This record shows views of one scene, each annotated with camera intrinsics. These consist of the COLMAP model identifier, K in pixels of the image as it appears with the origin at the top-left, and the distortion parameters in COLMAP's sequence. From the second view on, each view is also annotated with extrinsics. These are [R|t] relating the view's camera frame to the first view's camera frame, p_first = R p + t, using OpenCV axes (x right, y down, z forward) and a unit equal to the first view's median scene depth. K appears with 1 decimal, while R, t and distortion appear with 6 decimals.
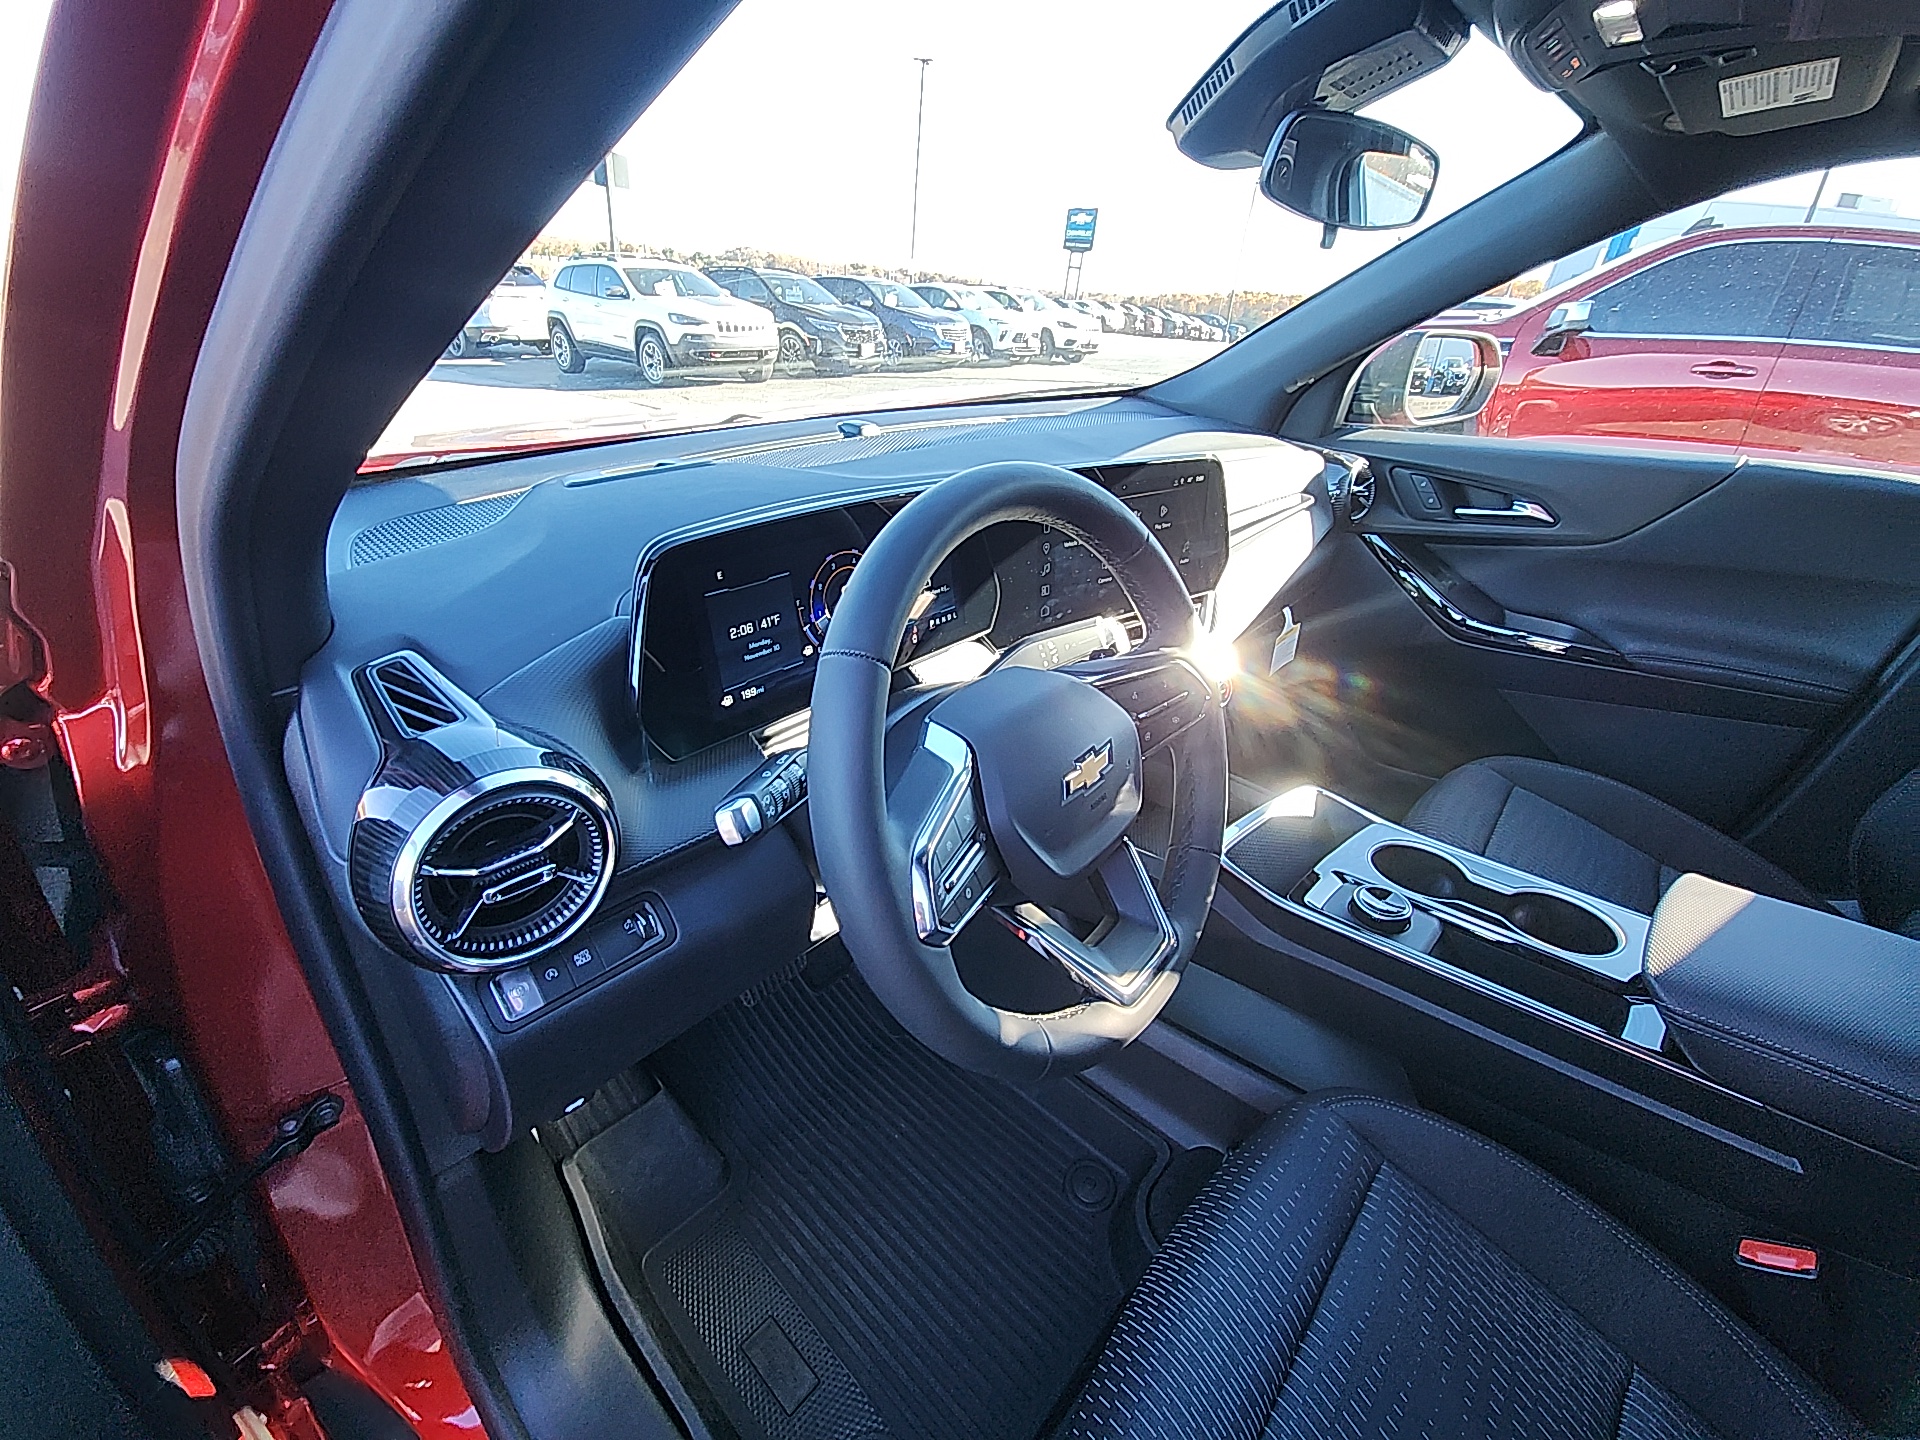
lens RADIAL K [[767.3, 0, 947.4], [0, 767.3, 704.6], [0, 0, 1]] dist [0.005457, -0.003881]
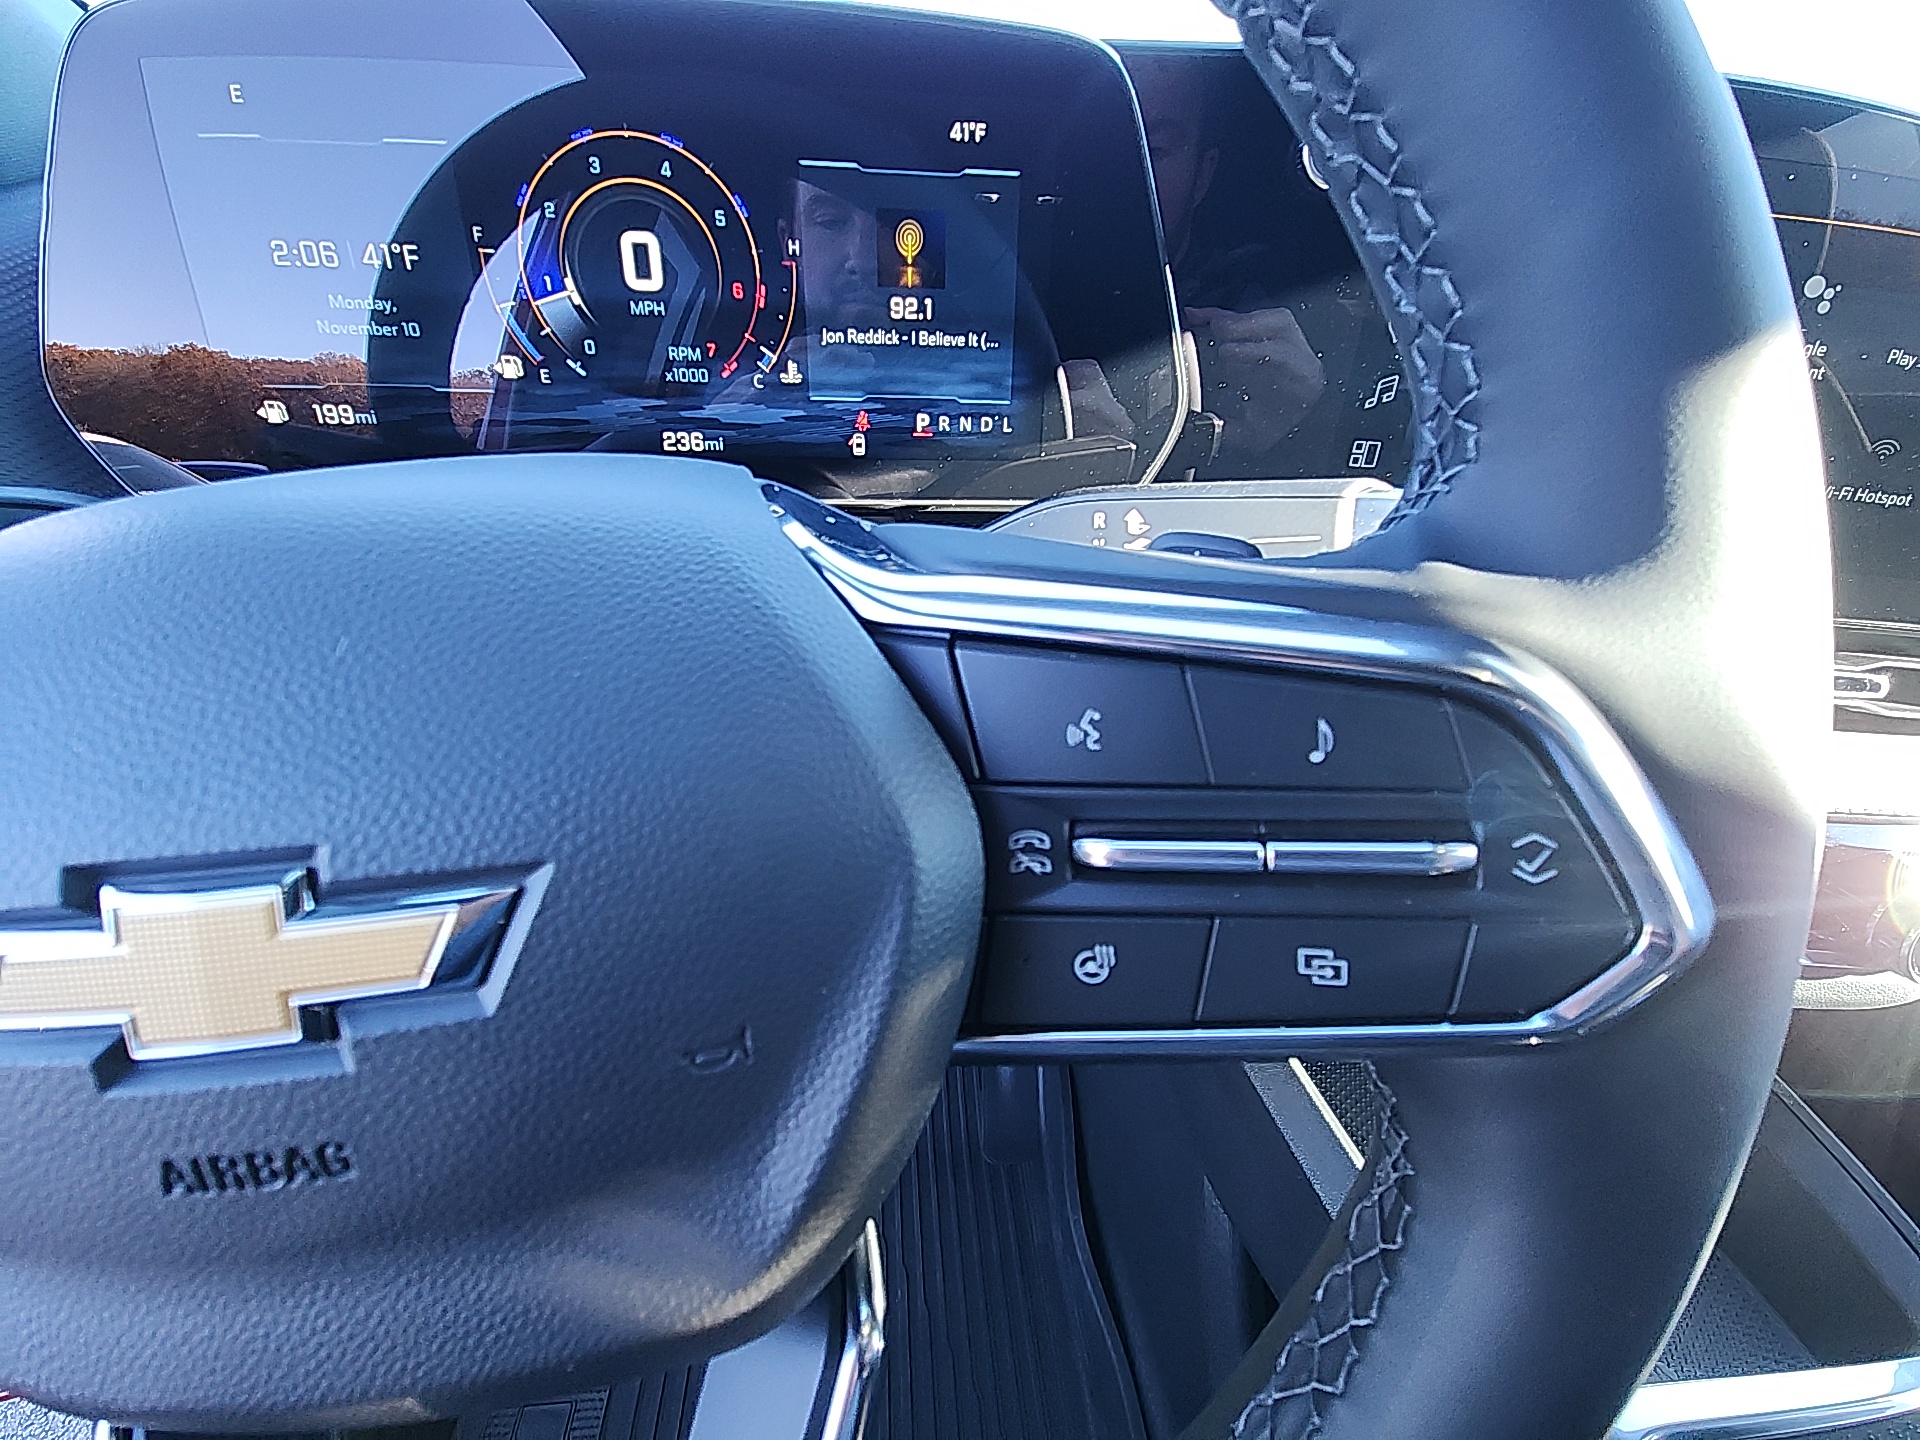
lens RADIAL K [[775.6, 0, 956.3], [0, 775.6, 702.0], [0, 0, 1]] dist [0.001029, 0.000272]
pose [[0.744941, 0.336255, -0.576191, 0.243018], [-0.323123, 0.937477, 0.129338, -0.024061], [0.583656, 0.089831, 0.807017, 0.617396]]
